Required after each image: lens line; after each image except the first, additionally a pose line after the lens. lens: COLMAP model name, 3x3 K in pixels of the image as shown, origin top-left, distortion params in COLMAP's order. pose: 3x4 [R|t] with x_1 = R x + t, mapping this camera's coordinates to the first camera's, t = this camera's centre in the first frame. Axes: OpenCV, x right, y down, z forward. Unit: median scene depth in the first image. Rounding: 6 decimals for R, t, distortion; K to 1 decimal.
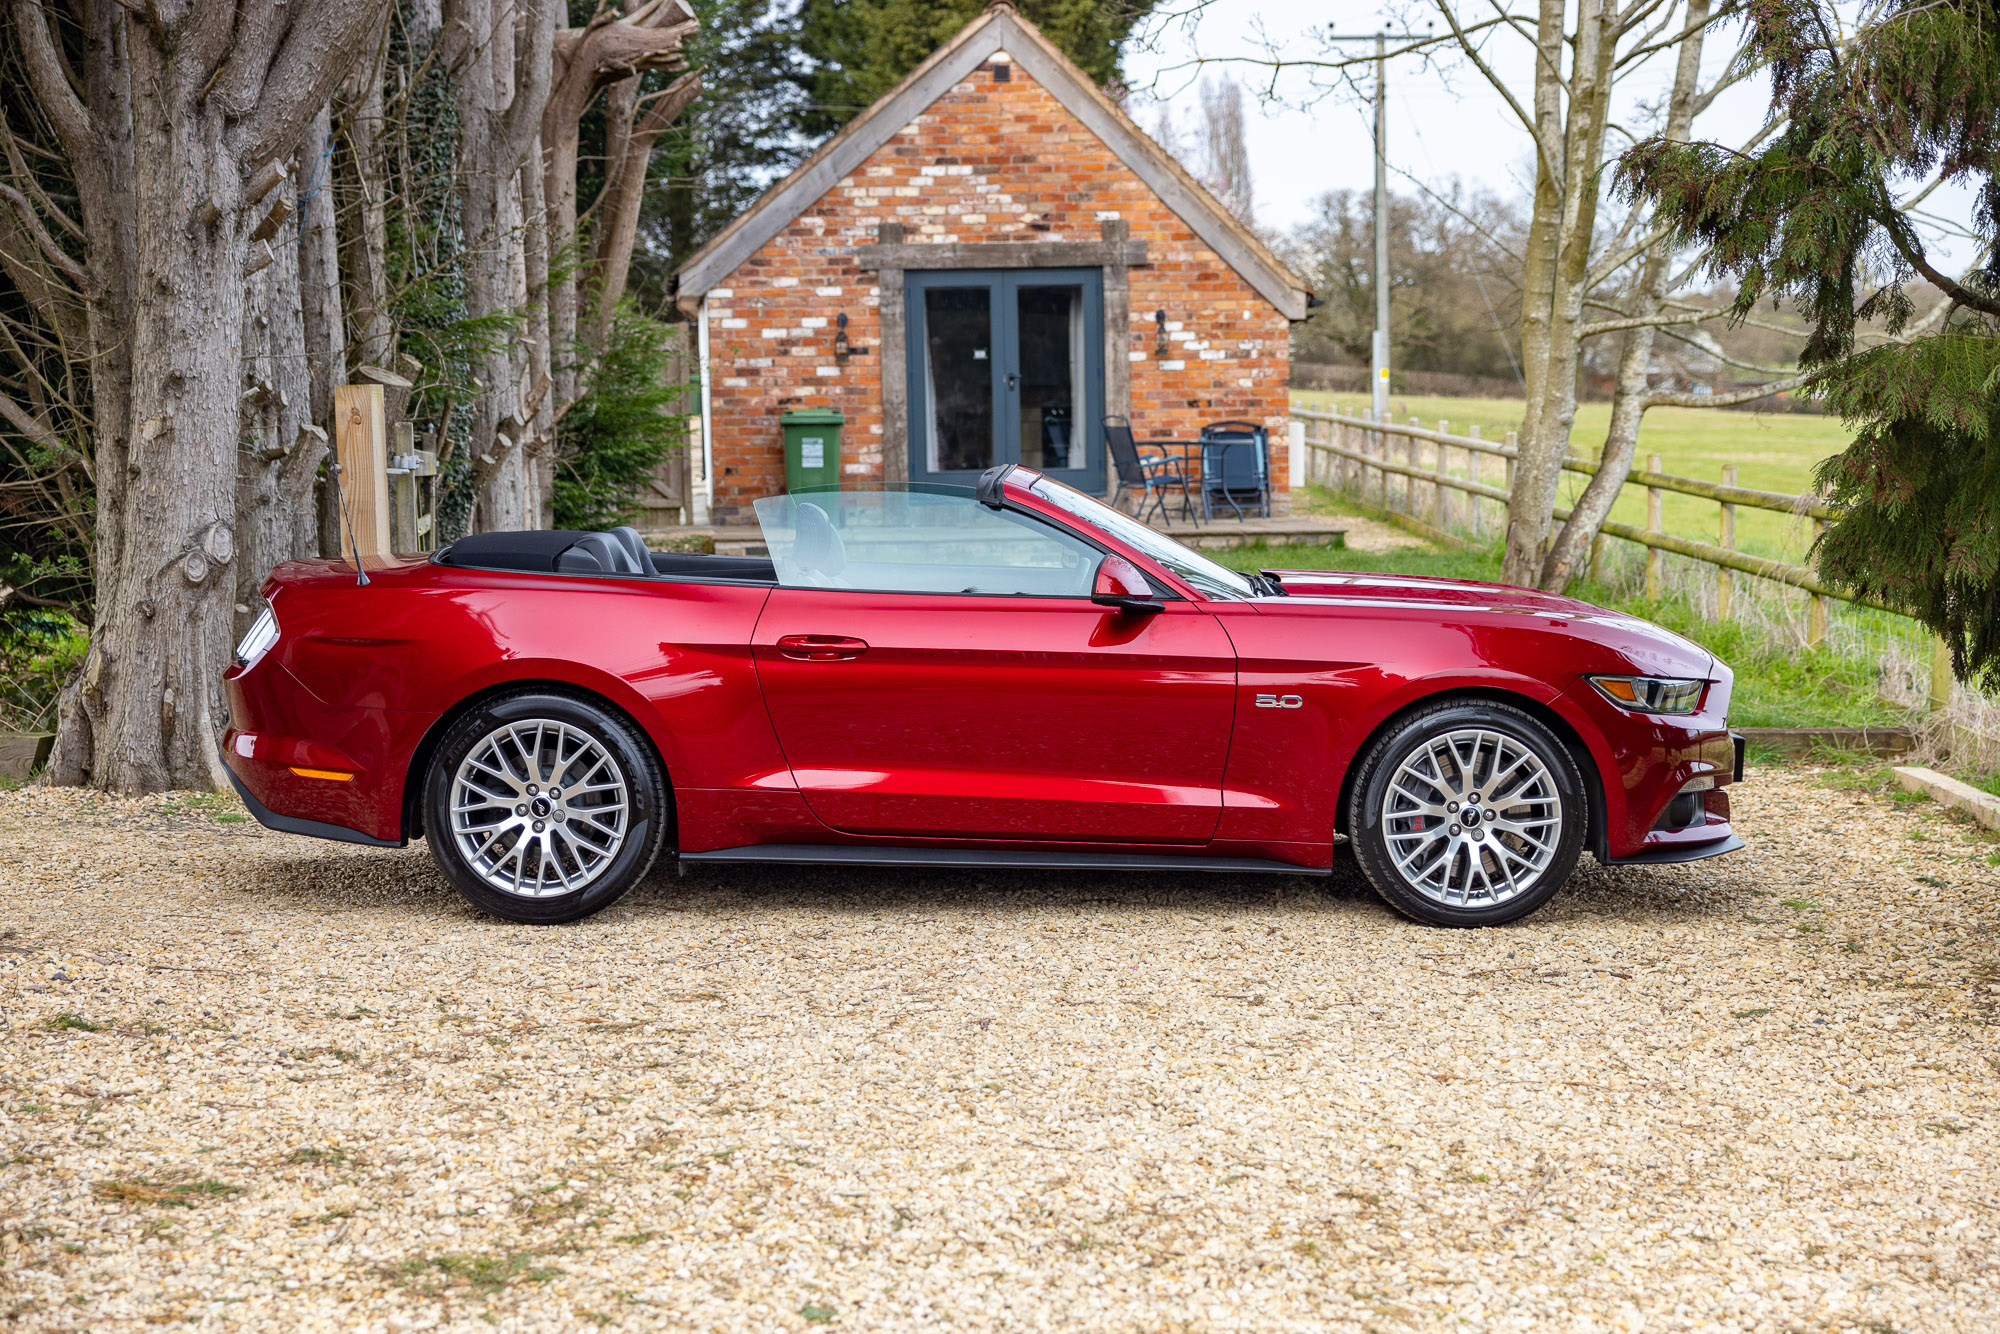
lens RADIAL K [[2912.7, 0, 1000.0], [0, 2912.7, 667.0], [0, 0, 1]] dist [0.030798, -0.017035]
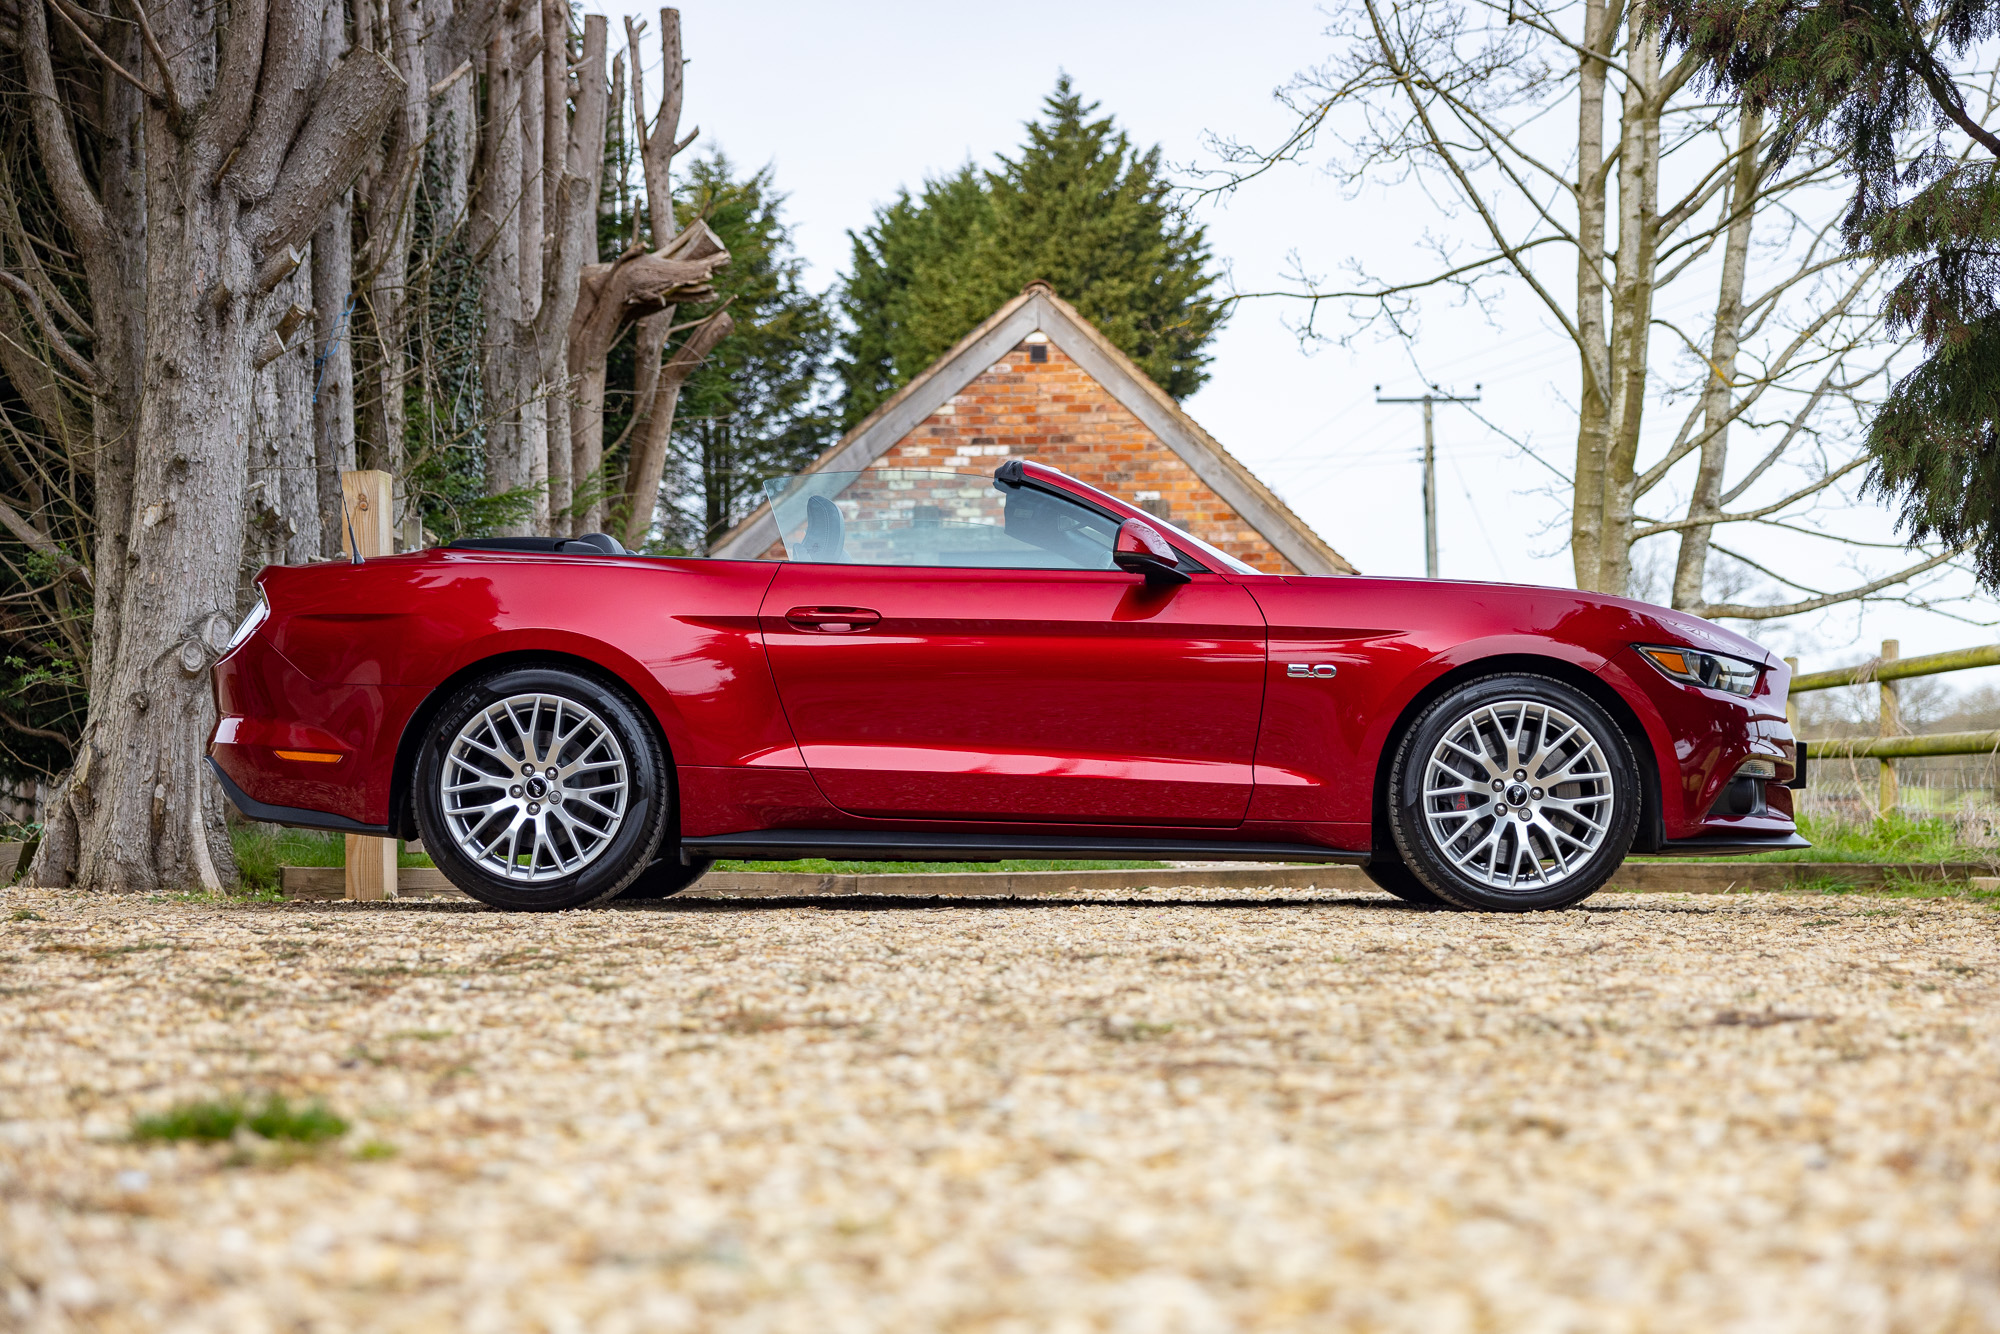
lens RADIAL K [[3009.6, 0, 1000.0], [0, 3009.6, 667.0], [0, 0, 1]] dist [0.018812, 0.059142]
pose [[0.999869, -0.003785, -0.015739, 0.005329], [0.001420, 0.989038, -0.147657, 0.088247], [0.016125, 0.147615, 0.988913, 0.014462]]
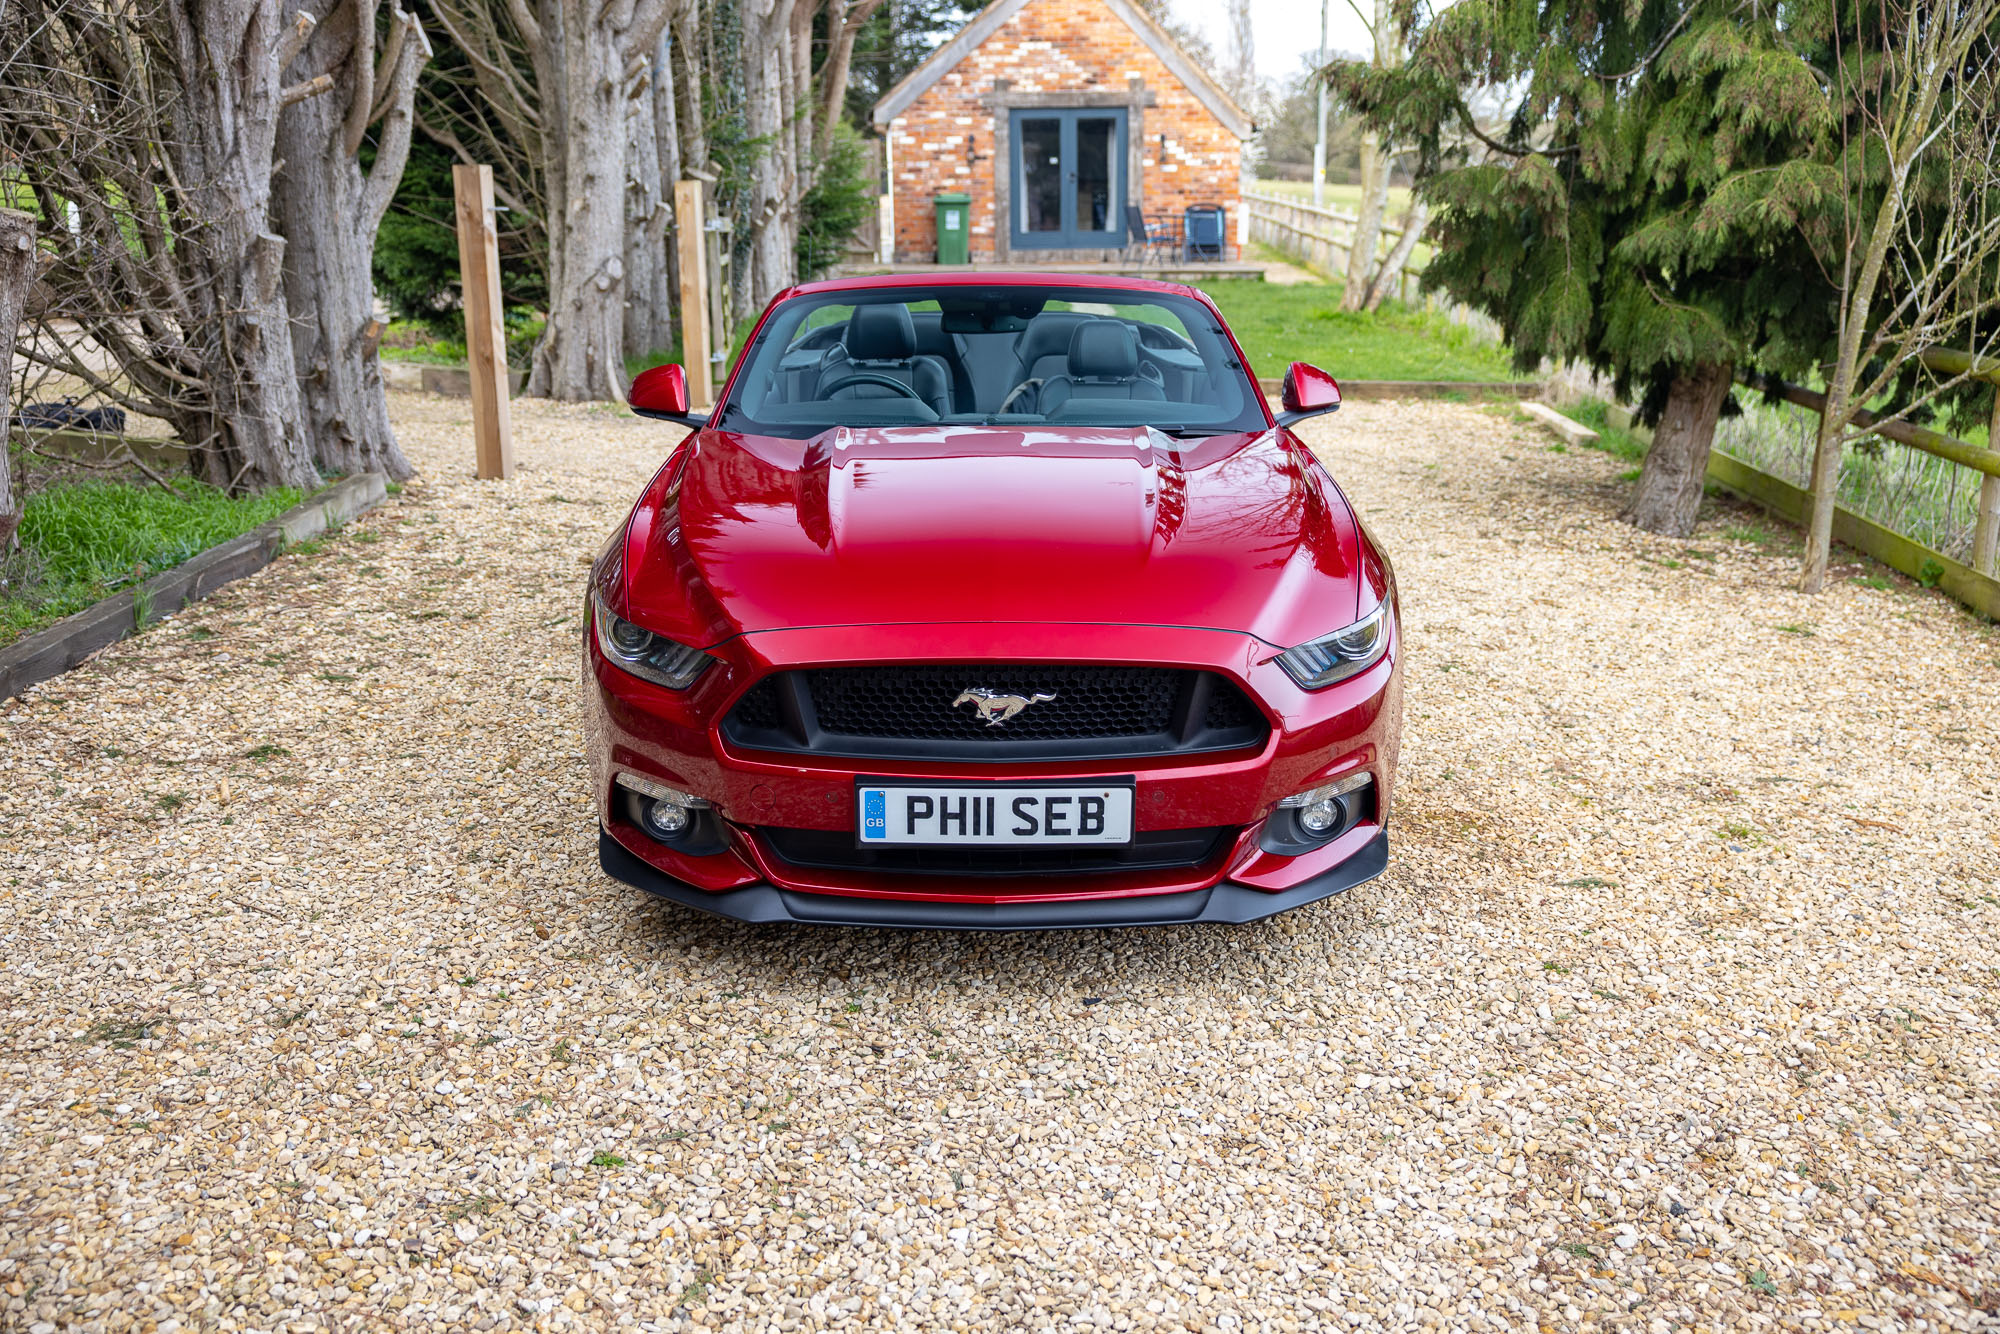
lens RADIAL K [[1824.6, 0, 1000.0], [0, 1824.6, 667.0], [0, 0, 1]] dist [0.003101, 0.005215]
pose [[0.998725, 0.021188, -0.045823, 0.028409], [-0.013280, 0.985960, 0.166454, 0.008880], [0.048706, -0.165633, 0.984984, -0.137145]]
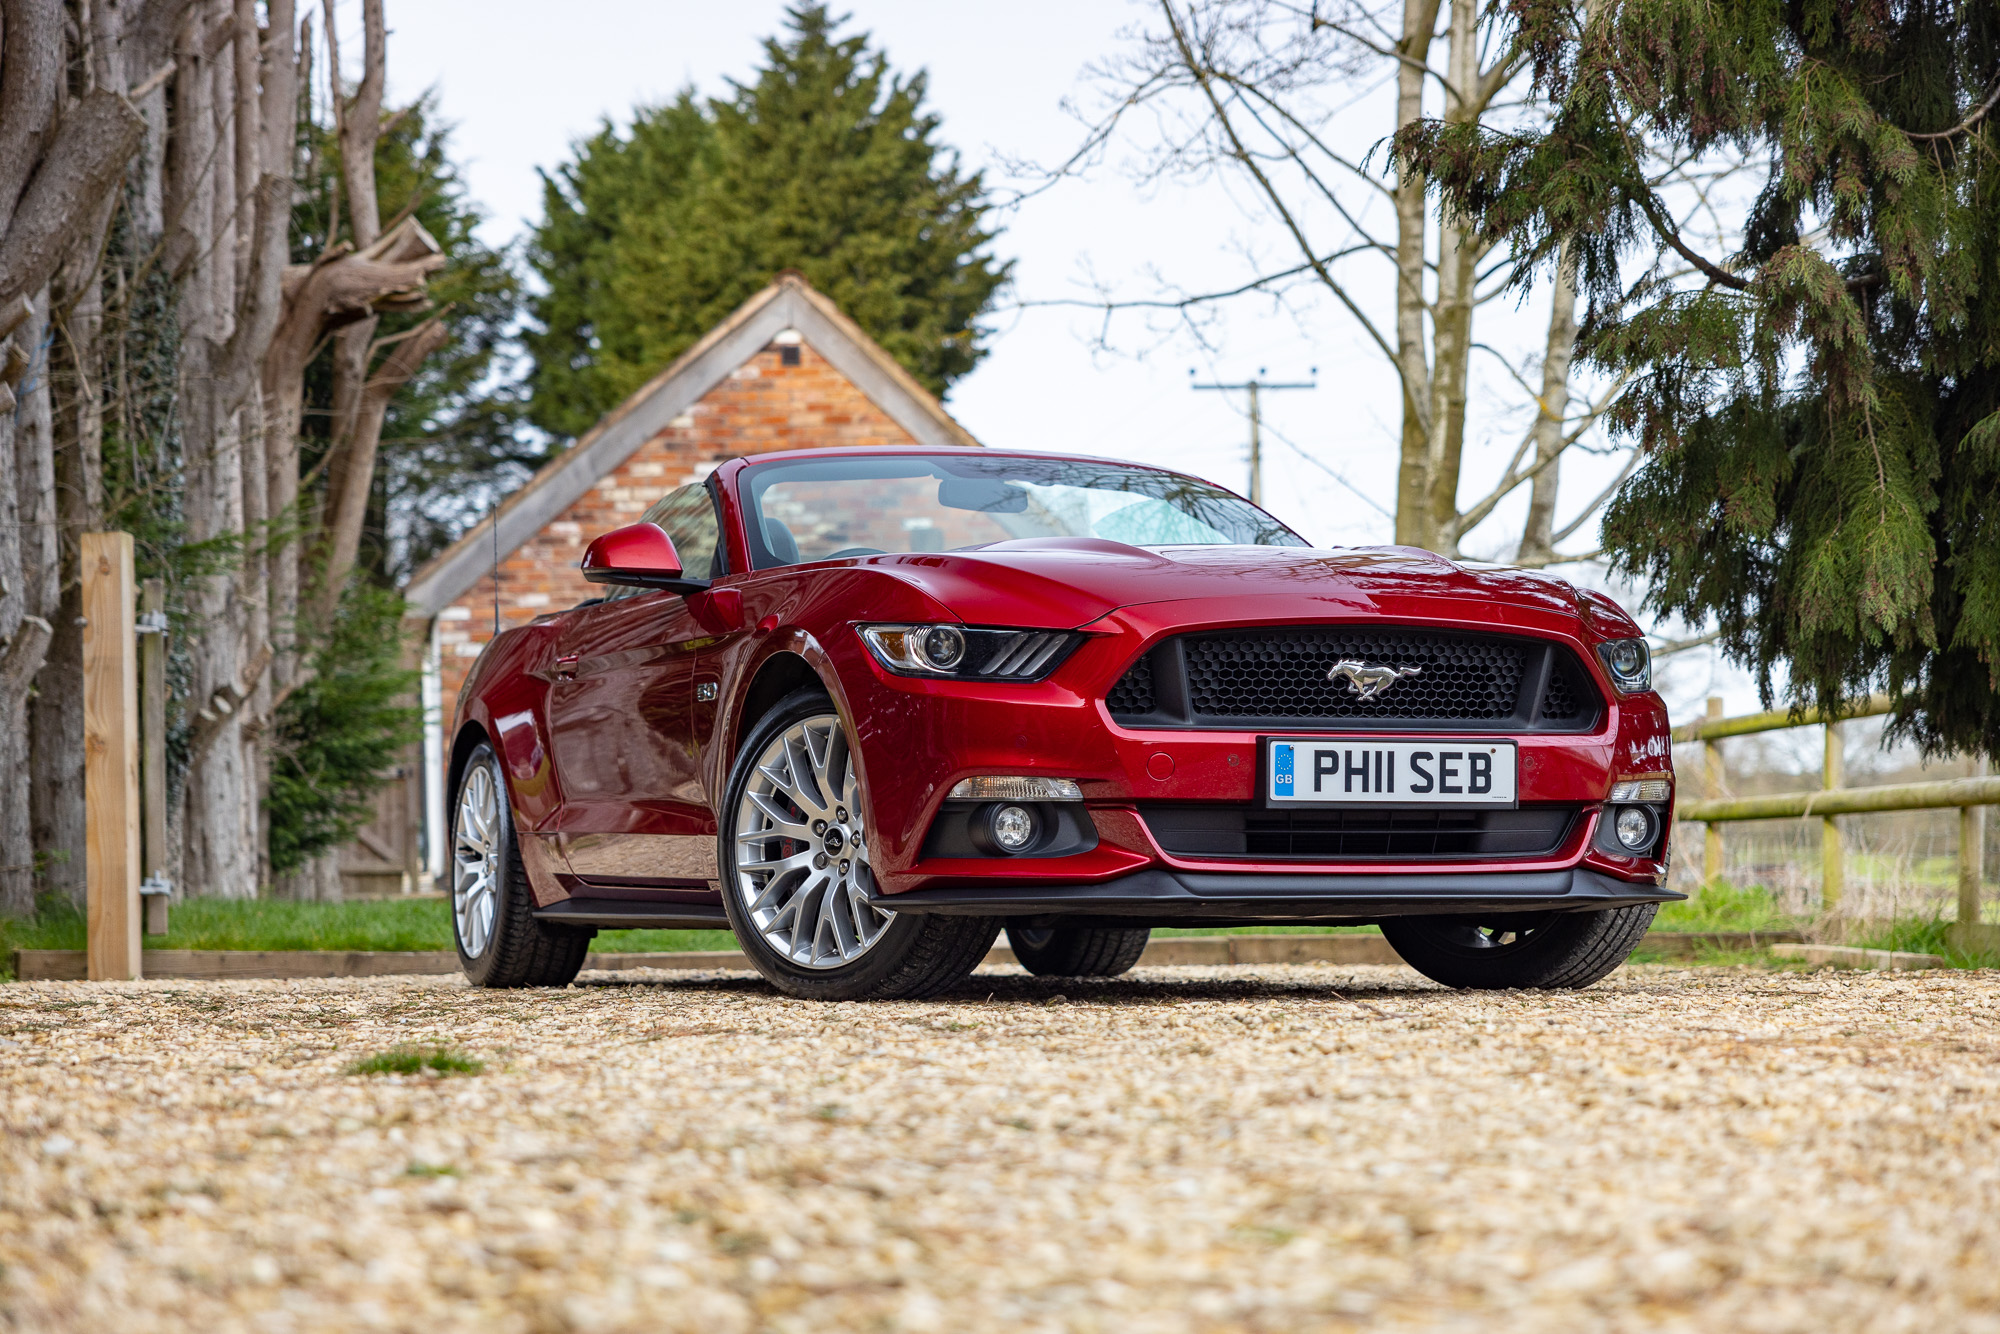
lens RADIAL K [[3874.1, 0, 1000.0], [0, 3874.1, 667.0], [0, 0, 1]] dist [0.055063, -0.145114]
pose [[0.998362, -0.007711, 0.056693, -0.005688], [0.016546, 0.987451, -0.157057, 0.108384], [-0.054771, 0.157737, 0.985961, -0.168132]]
